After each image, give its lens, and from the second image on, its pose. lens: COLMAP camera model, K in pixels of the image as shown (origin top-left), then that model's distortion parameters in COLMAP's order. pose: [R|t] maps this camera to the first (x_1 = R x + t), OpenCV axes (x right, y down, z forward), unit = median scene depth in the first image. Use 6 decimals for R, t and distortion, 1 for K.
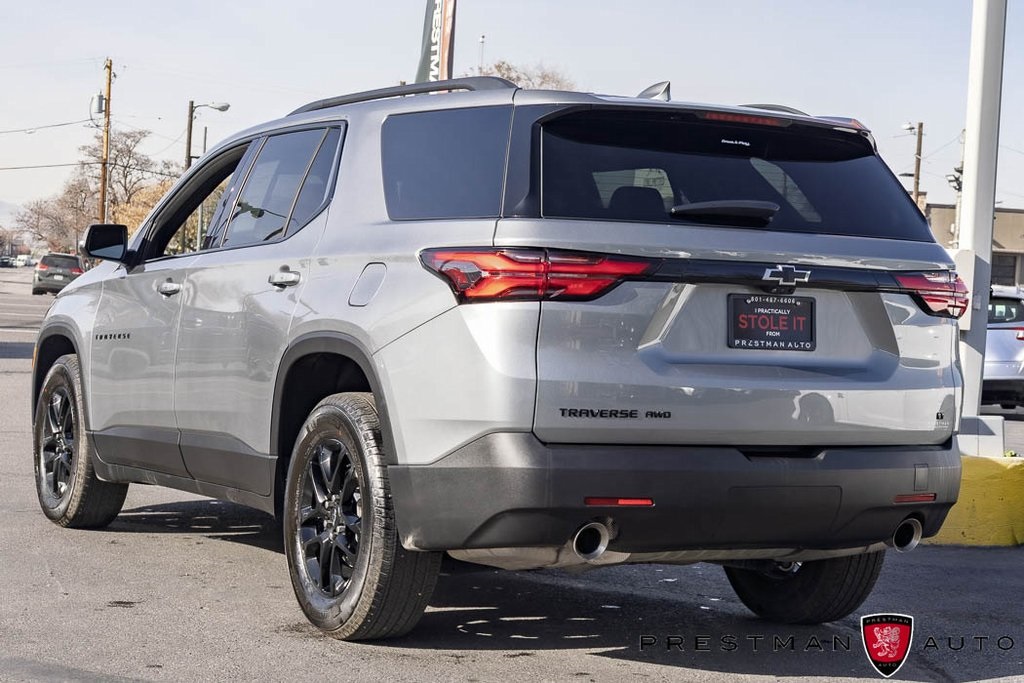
lens RADIAL K [[2014.3, 0, 512.0], [0, 2014.3, 341.5], [0, 0, 1]] dist [0.063475, 0.163236]
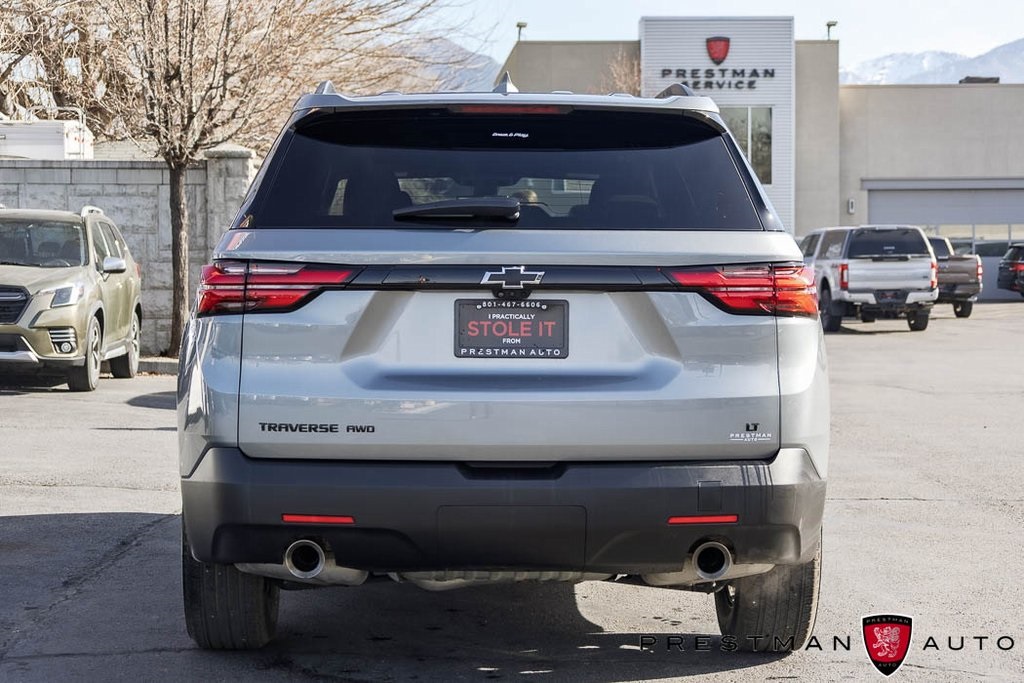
lens RADIAL K [[2014.3, 0, 512.0], [0, 2014.3, 341.5], [0, 0, 1]] dist [0.063475, 0.163236]
pose [[0.890786, -0.017122, -0.454100, 0.552546], [0.021704, 0.999753, 0.004880, -0.008060], [0.453904, -0.014203, 0.890937, 0.174025]]
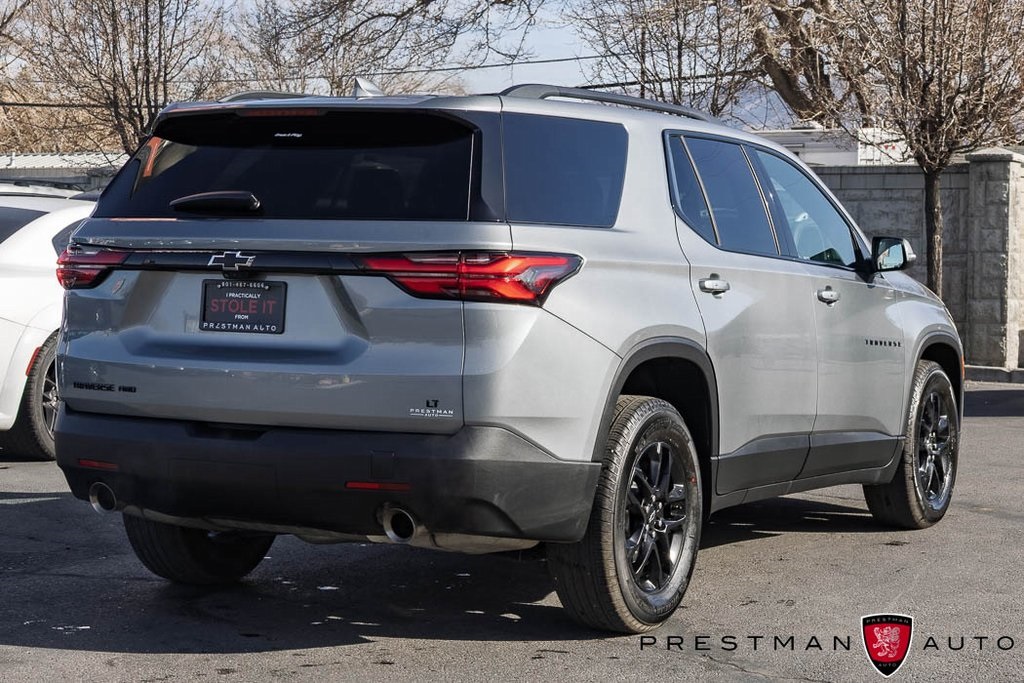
lens RADIAL K [[2001.7, 0, 512.0], [0, 2001.7, 341.5], [0, 0, 1]] dist [0.073882, 0.169731]
pose [[0.560892, 0.005044, -0.827873, 1.074393], [-0.010971, 0.999939, -0.001340, 0.008810], [0.827816, 0.009834, 0.560913, 0.533477]]
